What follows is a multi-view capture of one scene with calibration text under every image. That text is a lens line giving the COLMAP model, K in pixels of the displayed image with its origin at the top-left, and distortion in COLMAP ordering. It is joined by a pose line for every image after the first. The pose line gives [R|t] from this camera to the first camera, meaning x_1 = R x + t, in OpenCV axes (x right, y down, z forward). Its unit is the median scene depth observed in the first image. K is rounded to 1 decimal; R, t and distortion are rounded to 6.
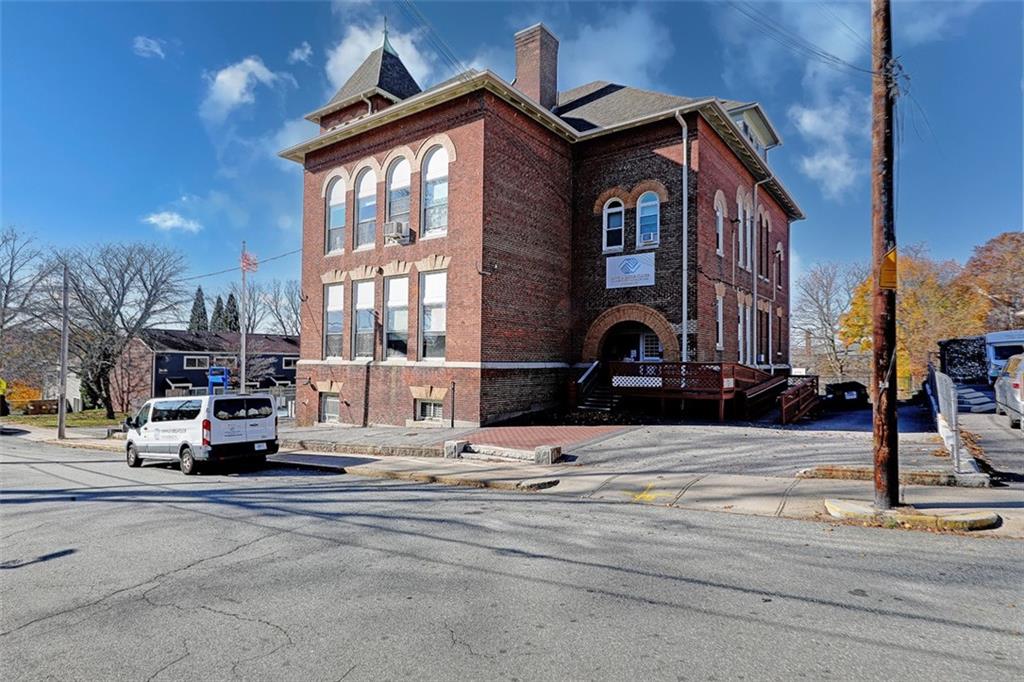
lens RADIAL K [[544.5, 0, 518.9], [0, 544.5, 341.7], [0, 0, 1]] dist [0.002616, 0.002456]
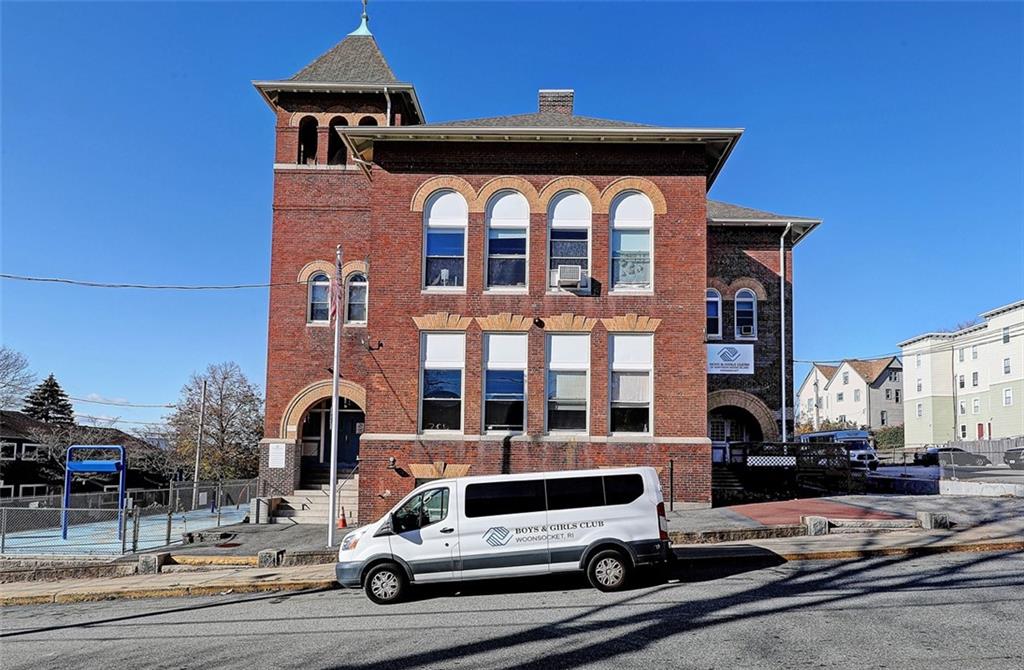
lens RADIAL K [[540.0, 0, 541.1], [0, 540.0, 433.7], [0, 0, 1]] dist [0.000496, 0.000600]
pose [[0.814742, 0.033436, 0.578858, -0.738188], [-0.024610, 0.999430, -0.023091, 0.052307], [-0.579301, 0.004568, 0.815101, 0.371581]]
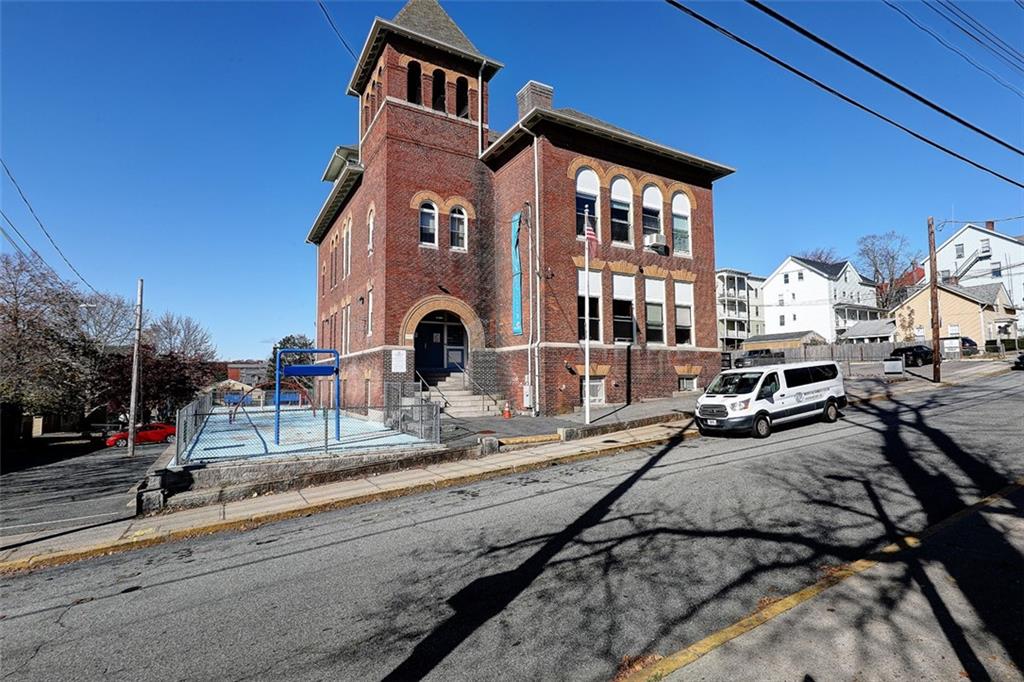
lens RADIAL K [[490.2, 0, 512.8], [0, 490.2, 343.4], [0, 0, 1]] dist [0.001815, -0.000208]
pose [[0.408027, 0.049783, 0.911611, -1.397002], [-0.019716, 0.998760, -0.045718, 0.088087], [-0.912757, 0.000680, 0.408503, 0.858128]]
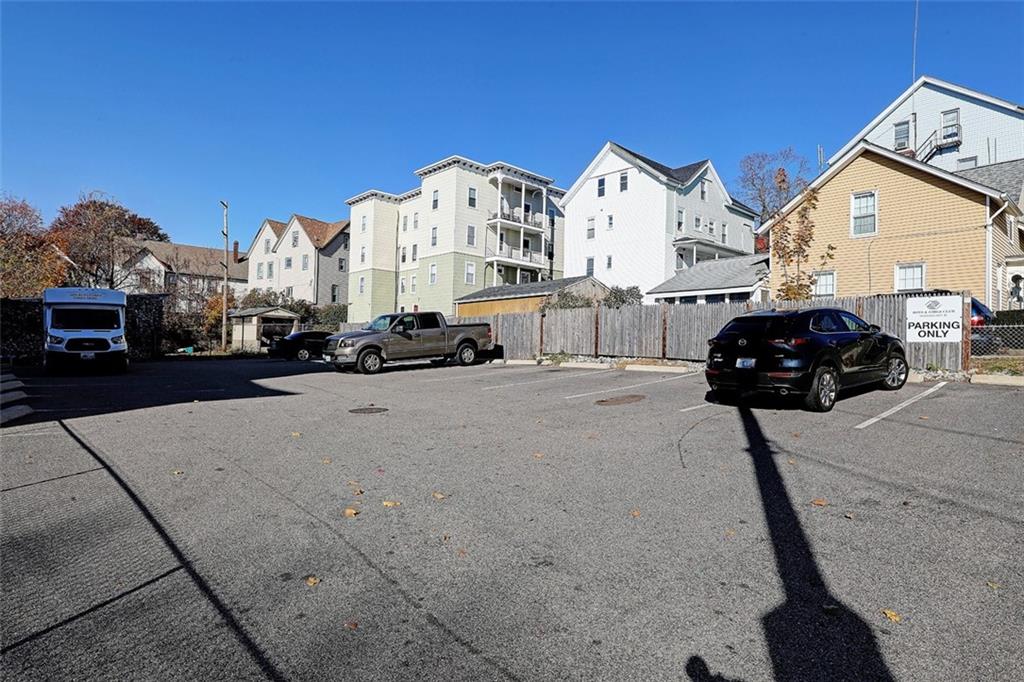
lens RADIAL K [[561.9, 0, 513.4], [0, 561.9, 343.3], [0, 0, 1]] dist [0.004409, -0.000275]
pose [[0.211193, 0.012309, 0.977367, 0.382159], [-0.056241, 0.998417, -0.000421, 0.025571], [-0.975825, -0.054879, 0.211551, 0.376420]]
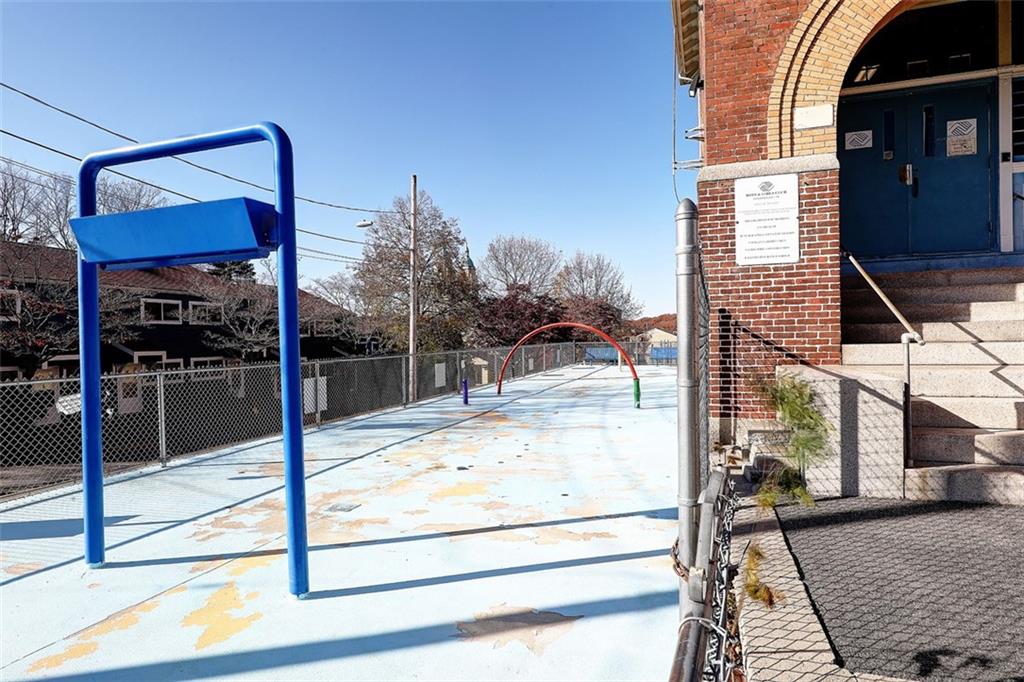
lens RADIAL K [[561.9, 0, 521.5], [0, 561.9, 339.5], [0, 0, 1]] dist [0.004409, -0.000275]
pose [[0.949105, -0.030746, 0.313457, -0.766308], [0.017735, 0.998862, 0.044276, 0.129406], [-0.314461, -0.036464, 0.948570, 1.259022]]
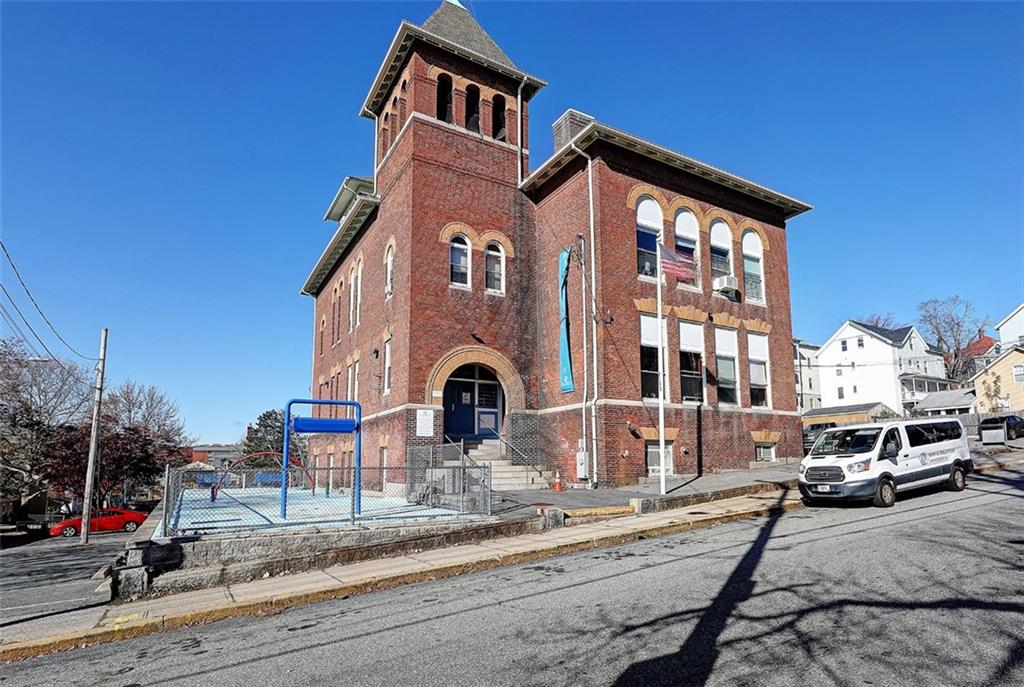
lens RADIAL K [[558.9, 0, 538.2], [0, 558.9, 396.0], [0, 0, 1]] dist [0.001087, 0.002230]
pose [[0.381469, 0.099980, 0.918959, -1.373194], [-0.018966, 0.994771, -0.100355, 0.130050], [-0.924187, 0.020853, 0.381371, 0.946450]]
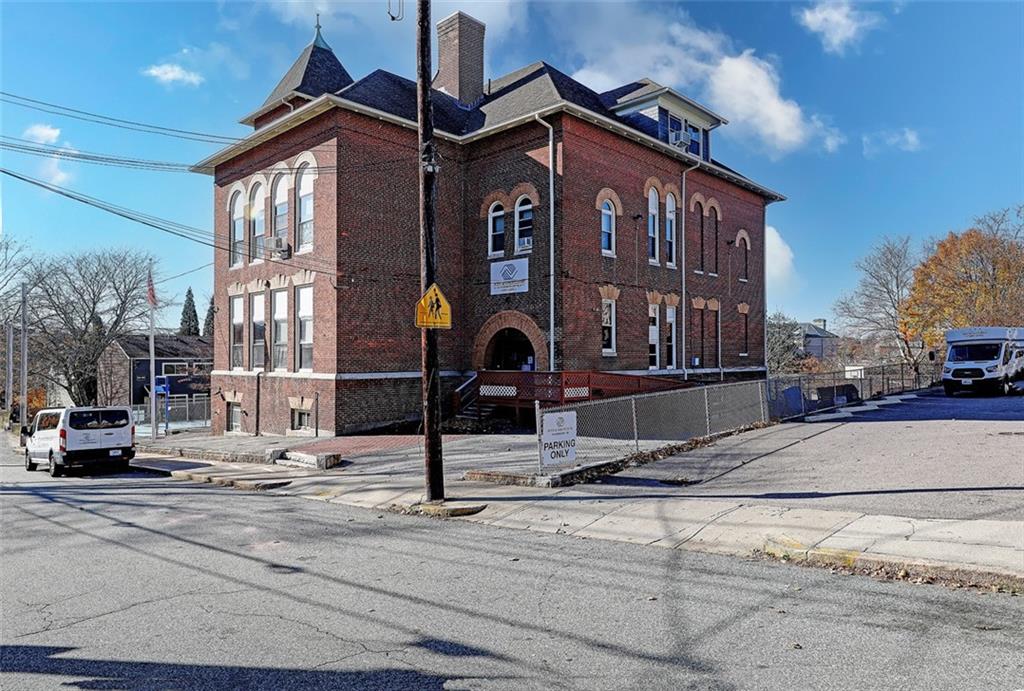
lens RADIAL K [[652.0, 0, 519.7], [0, 652.0, 347.2], [0, 0, 1]] dist [0.000966, -0.001803]
pose [[0.991544, -0.015995, -0.128783, 0.390152], [0.018647, 0.999638, 0.019413, -0.027544], [0.128426, -0.021650, 0.991483, -0.168109]]
